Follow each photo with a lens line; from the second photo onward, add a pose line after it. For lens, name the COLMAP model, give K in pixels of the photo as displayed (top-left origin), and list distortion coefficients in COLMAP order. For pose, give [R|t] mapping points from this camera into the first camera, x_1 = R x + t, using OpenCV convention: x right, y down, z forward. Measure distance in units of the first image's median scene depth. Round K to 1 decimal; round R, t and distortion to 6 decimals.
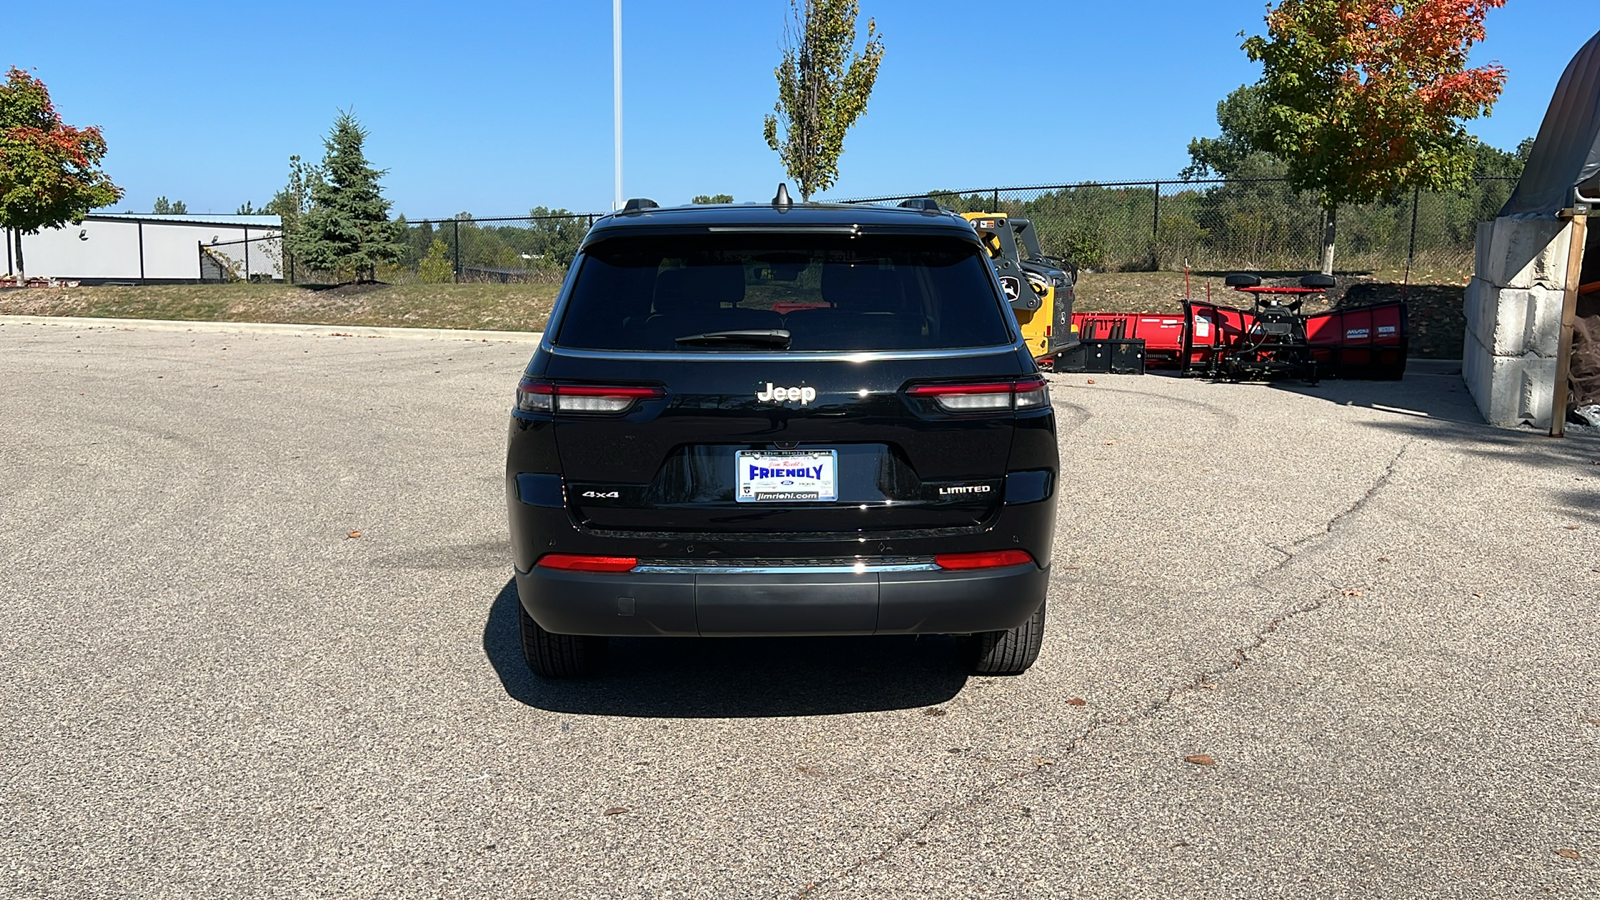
lens RADIAL K [[1358.2, 0, 809.0], [0, 1358.2, 451.3], [0, 0, 1]] dist [0.050078, -0.074848]
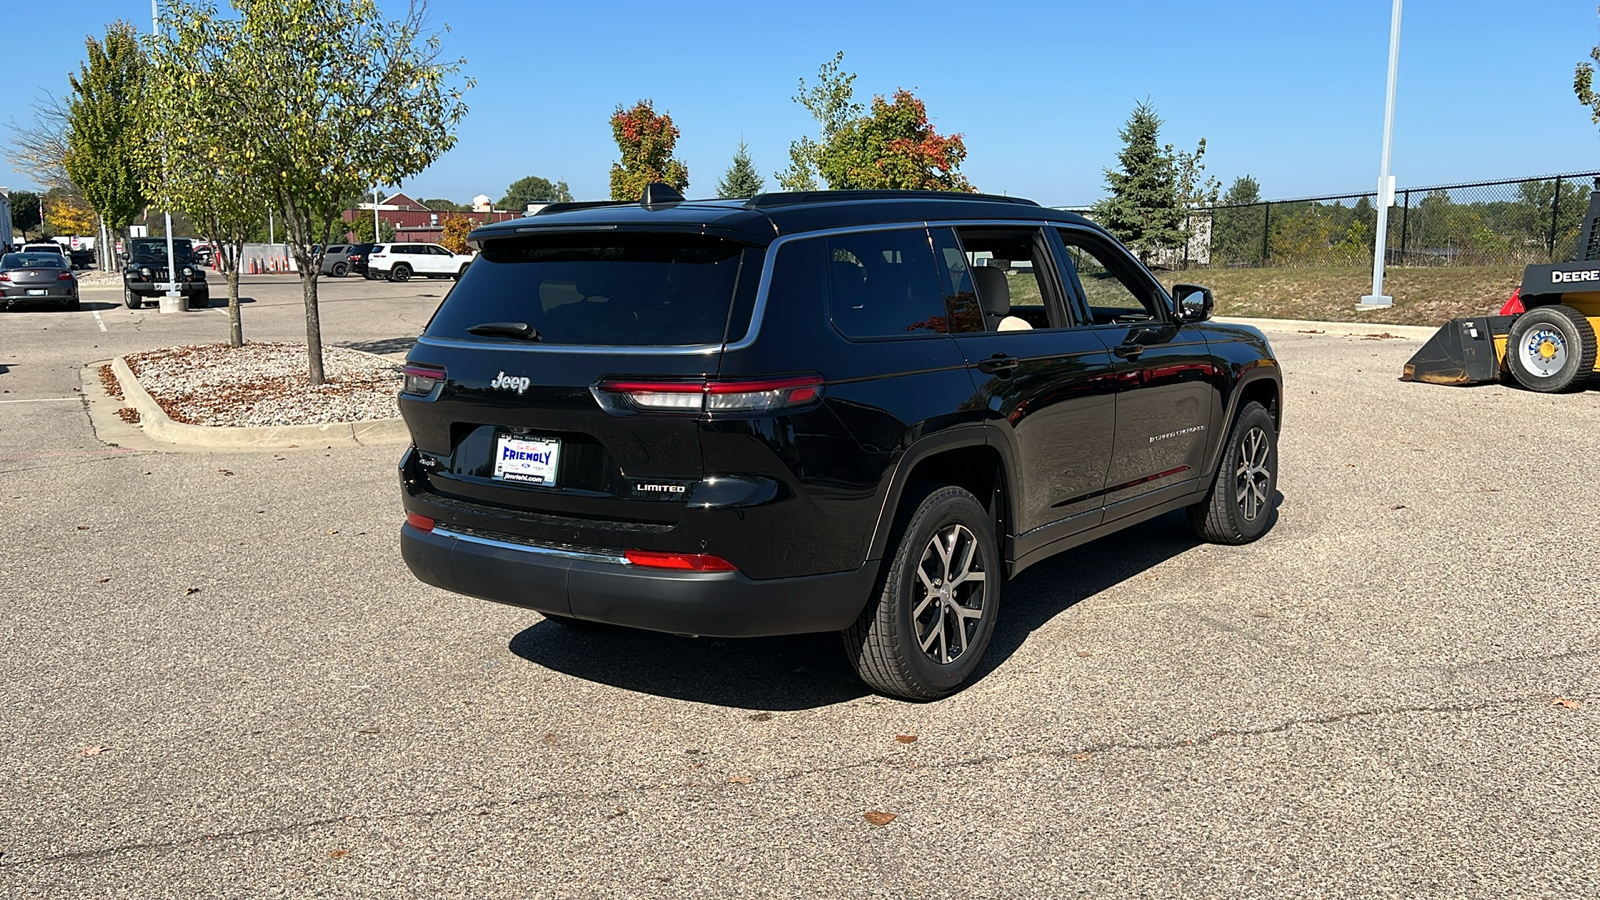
lens RADIAL K [[1358.2, 0, 802.7], [0, 1358.2, 448.8], [0, 0, 1]] dist [0.050078, -0.074848]
pose [[0.777900, 0.074196, -0.623993, 0.267385], [-0.068088, 0.997111, 0.033680, -0.013357], [0.624689, 0.016287, 0.780704, 0.095464]]
